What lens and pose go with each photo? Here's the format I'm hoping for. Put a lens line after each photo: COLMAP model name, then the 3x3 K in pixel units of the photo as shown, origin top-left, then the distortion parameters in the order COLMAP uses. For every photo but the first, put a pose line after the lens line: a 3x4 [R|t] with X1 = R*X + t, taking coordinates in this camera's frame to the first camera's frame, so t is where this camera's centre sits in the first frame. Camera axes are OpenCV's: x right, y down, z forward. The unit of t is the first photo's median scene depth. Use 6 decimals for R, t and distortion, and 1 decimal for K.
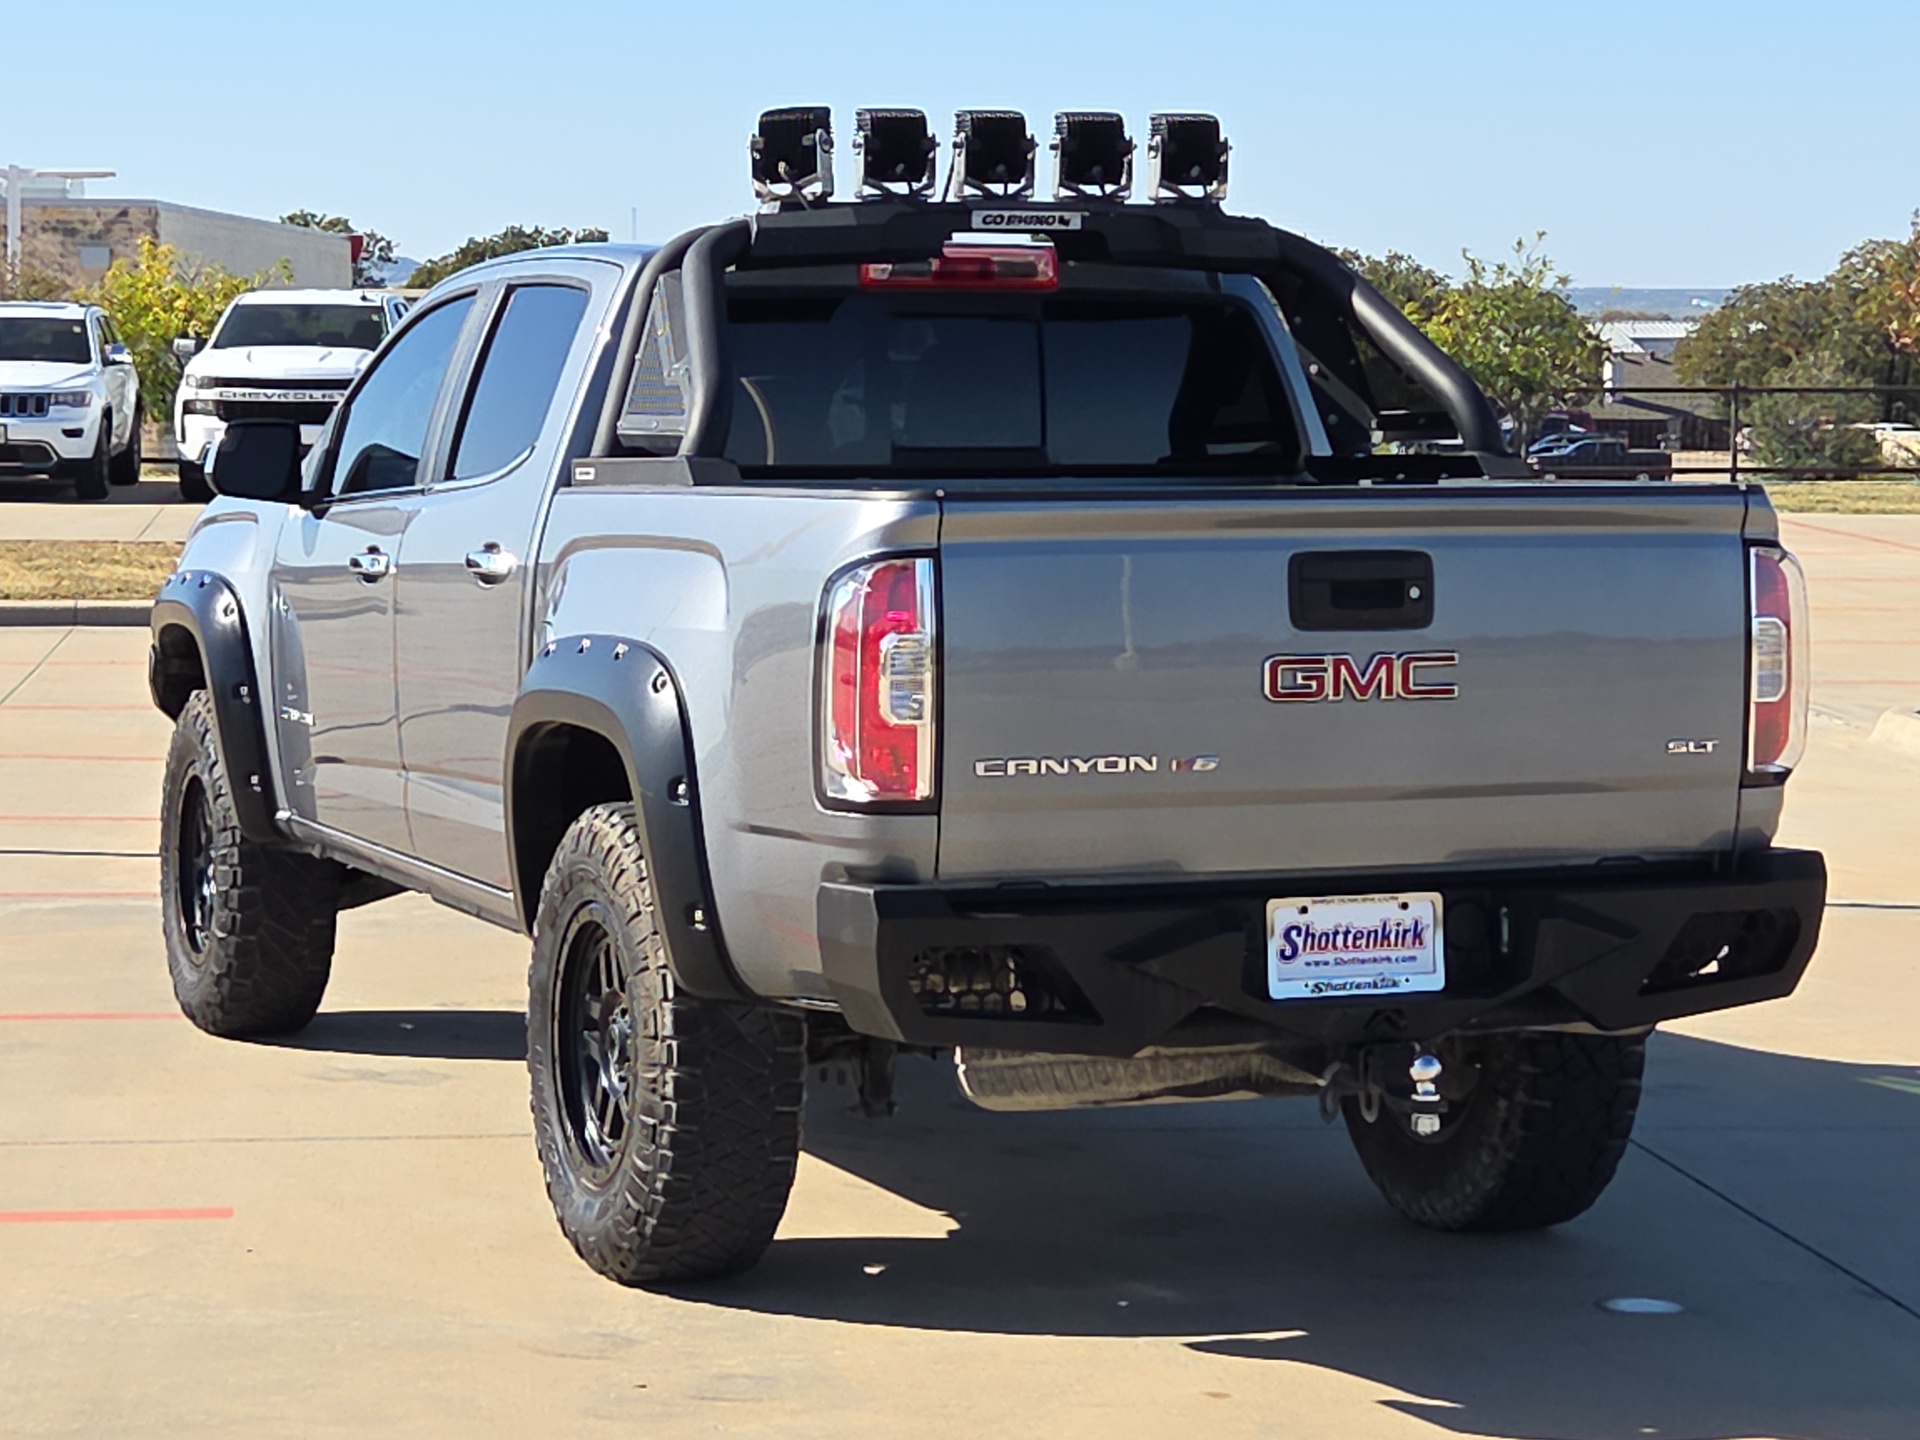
lens RADIAL K [[4548.4, 0, 960.6], [0, 4548.4, 731.0], [0, 0, 1]] dist [0.147344, 0.000000]
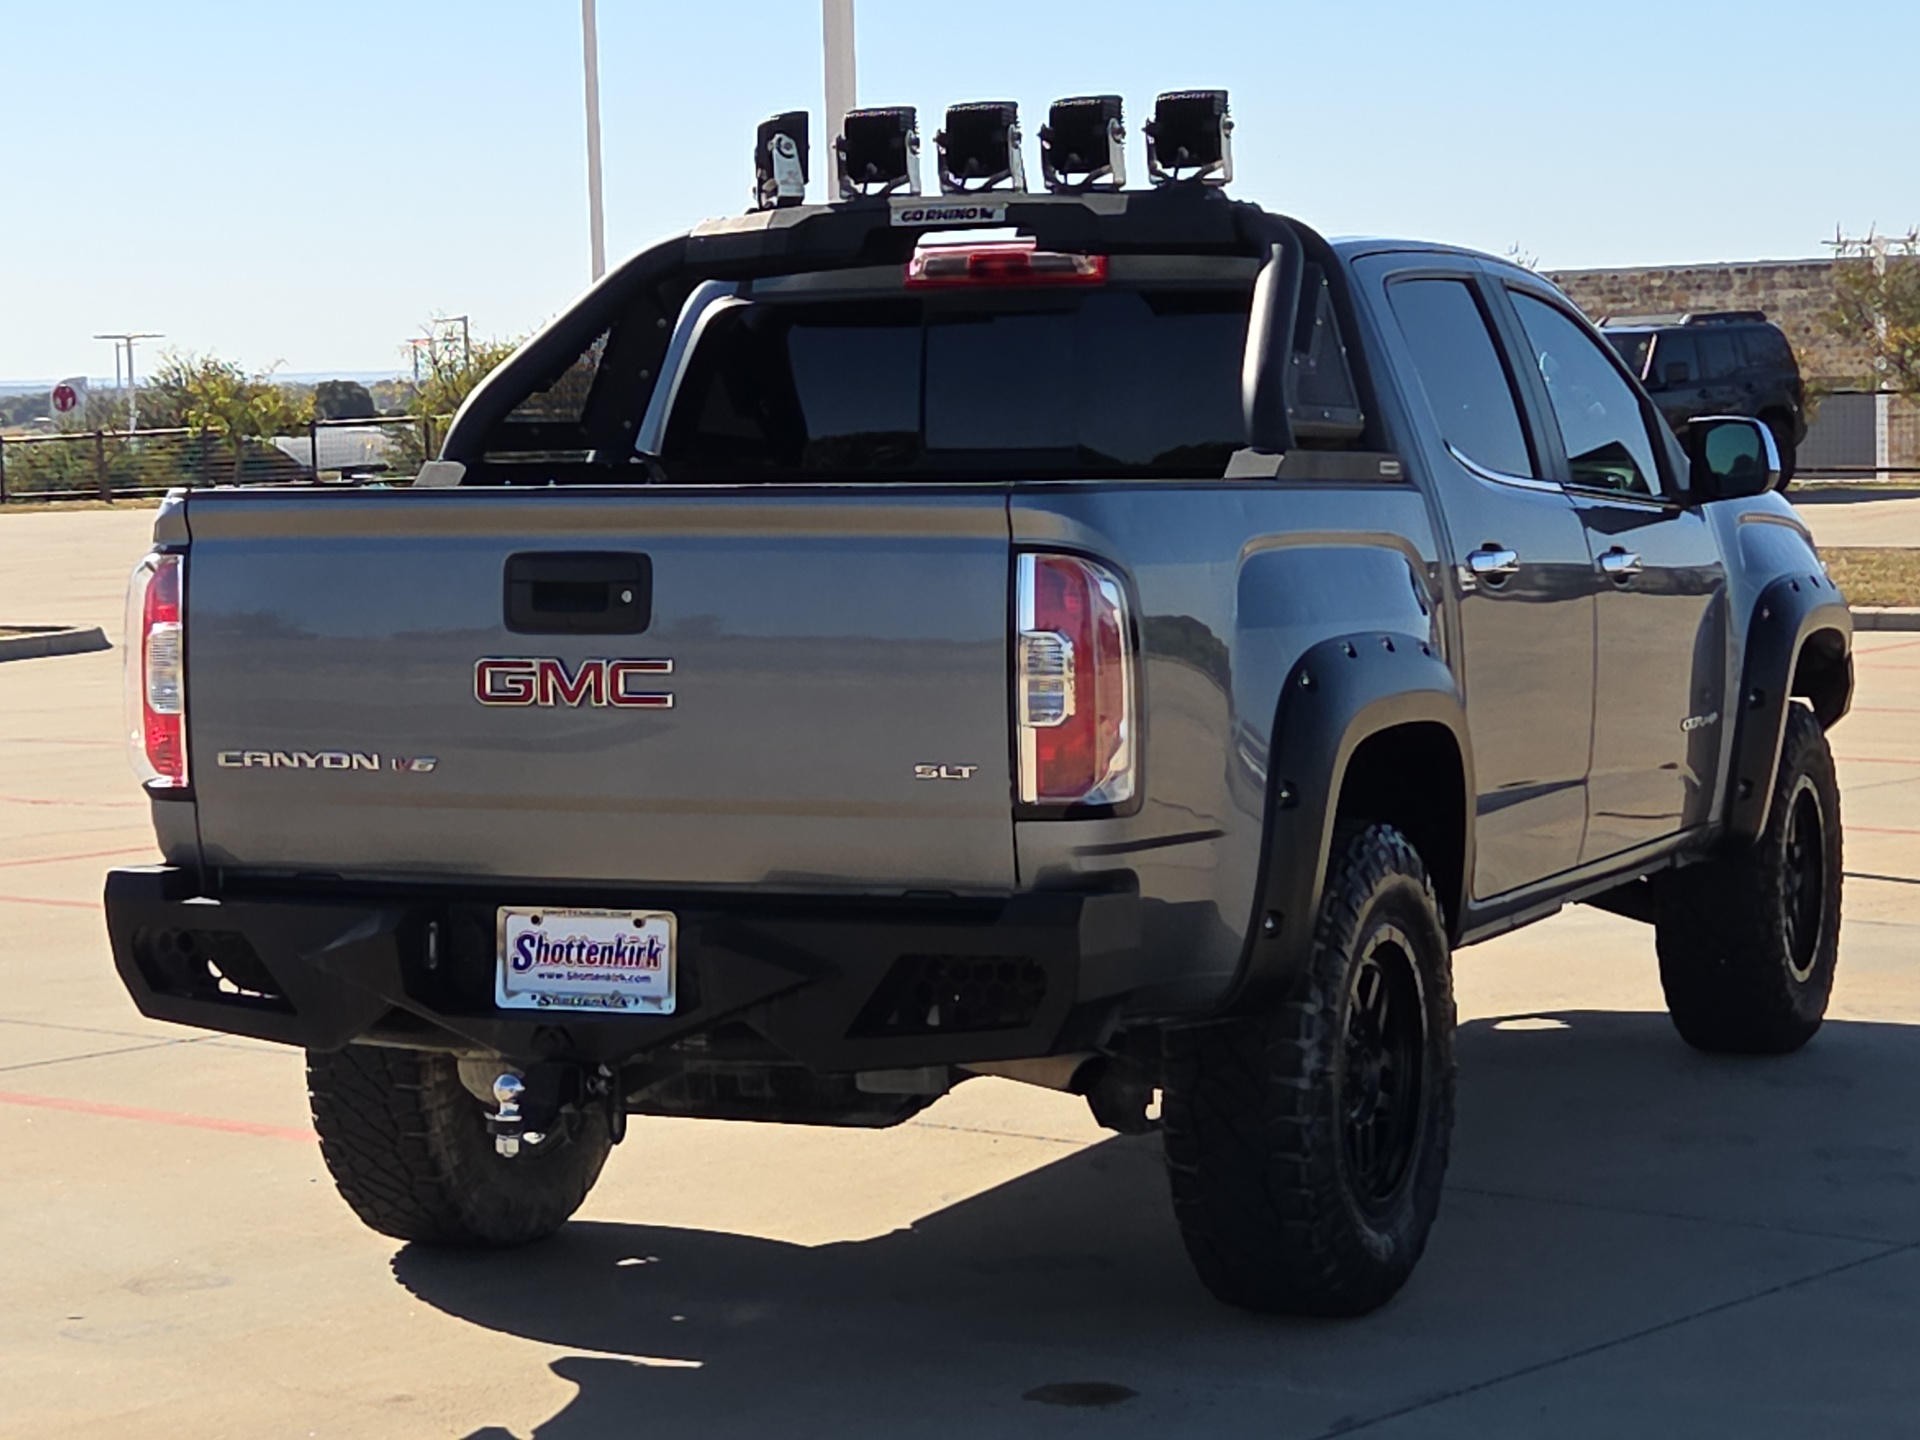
lens RADIAL K [[4455.3, 0, 963.1], [0, 4455.3, 728.0], [0, 0, 1]] dist [0.113329, 0.000000]
pose [[0.713108, 0.034409, -0.700209, 0.785903], [-0.036701, 0.999257, 0.011727, -0.015820], [0.700092, 0.017336, 0.713842, 0.370672]]
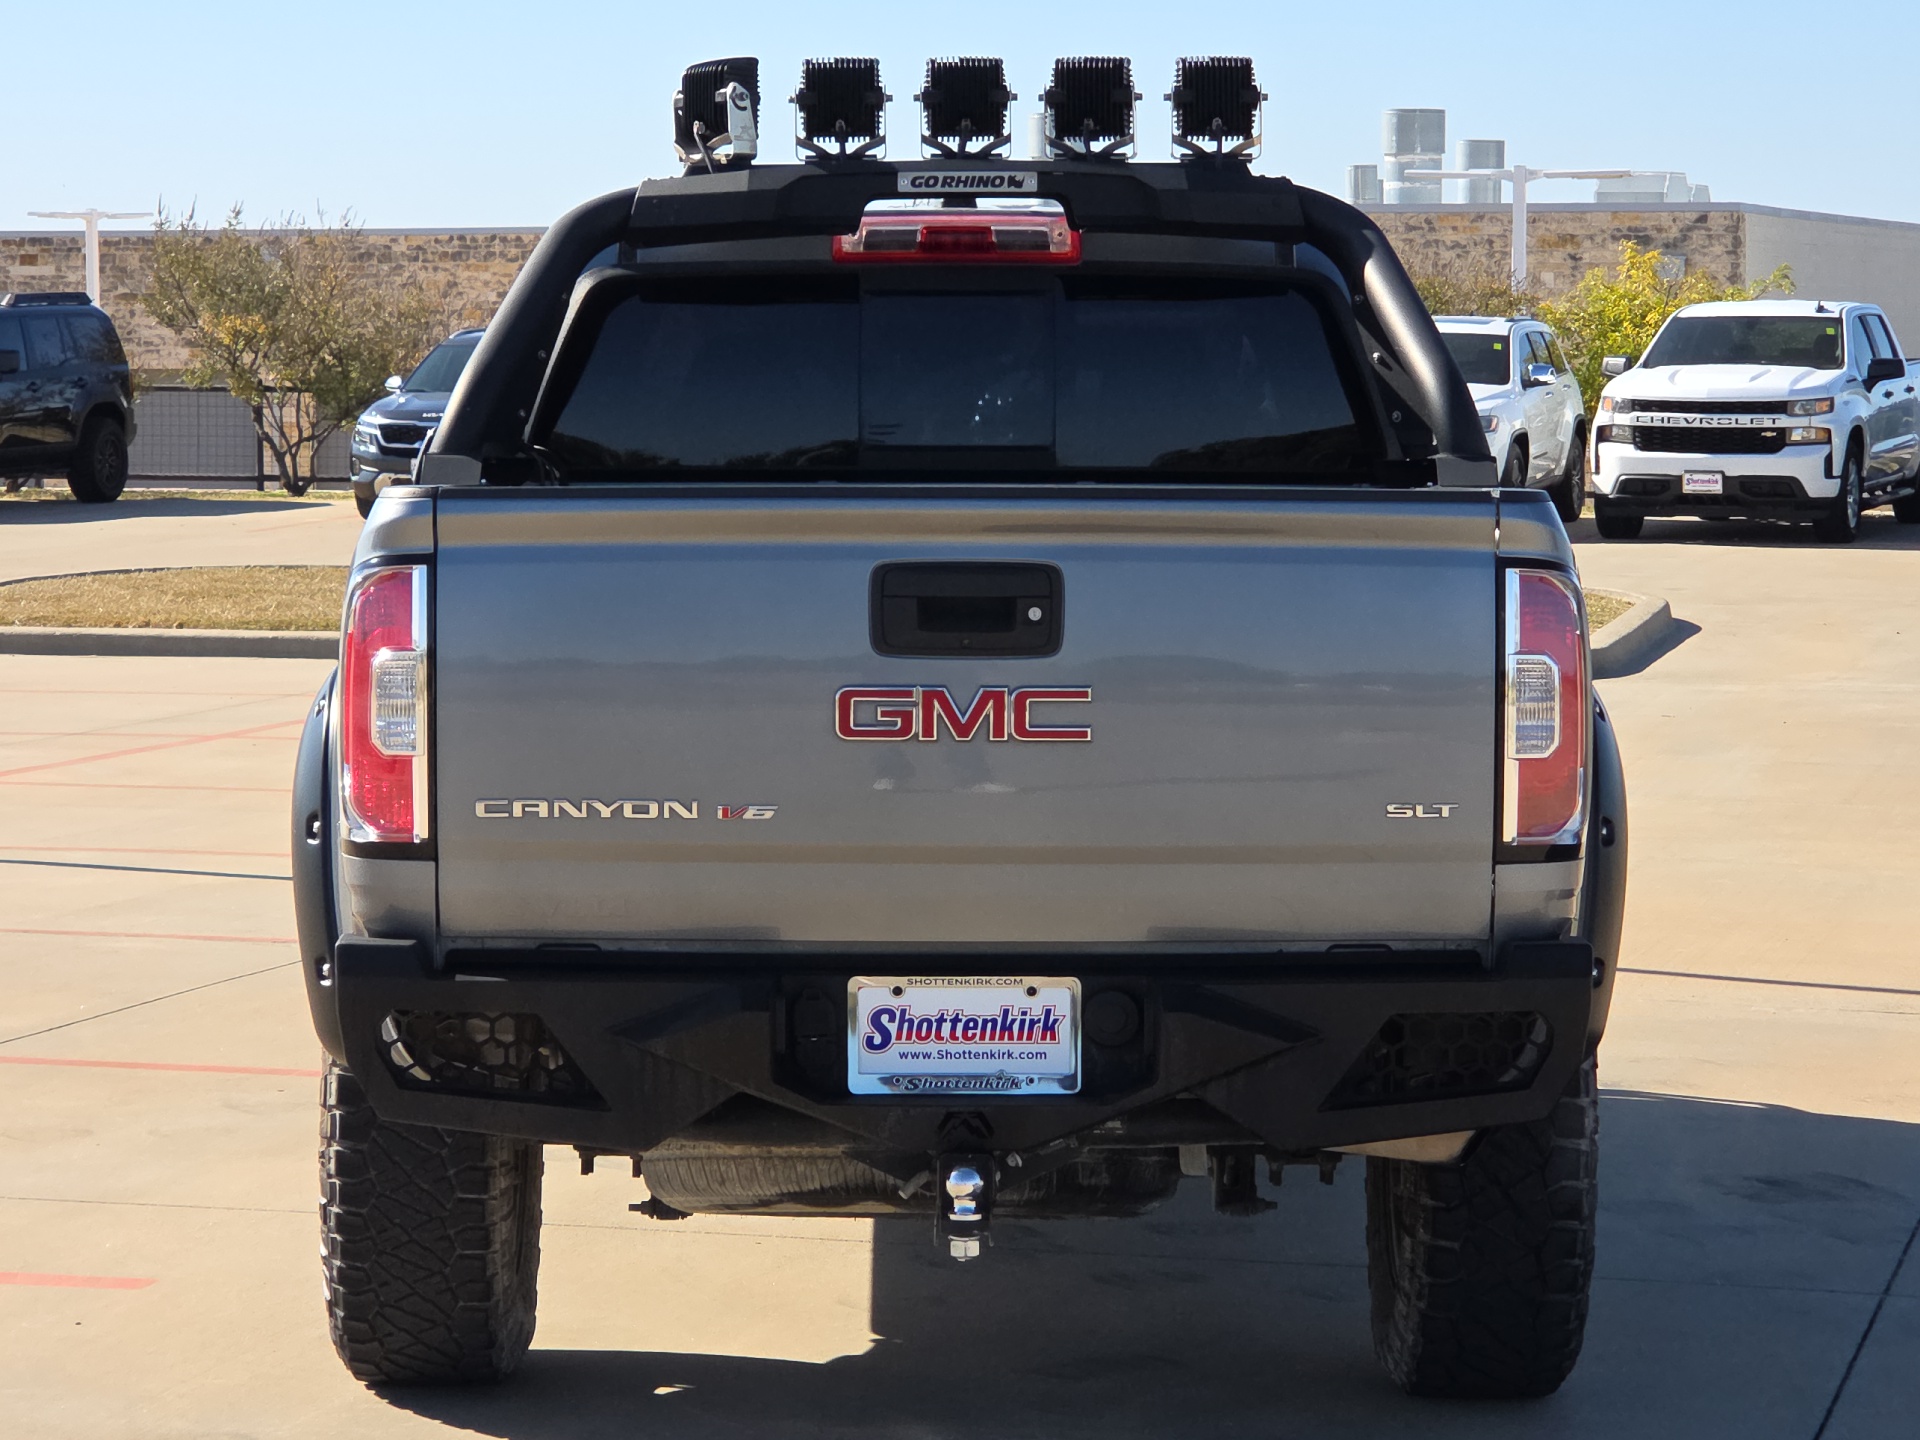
lens RADIAL K [[5305.4, 0, 925.3], [0, 5305.4, 622.7], [0, 0, 1]] dist [-0.512615, 0.000000]
pose [[0.930984, 0.014648, -0.364767, 0.422524], [-0.027869, 0.999131, -0.031007, 0.001630], [0.363996, 0.039032, 0.930582, 0.089842]]
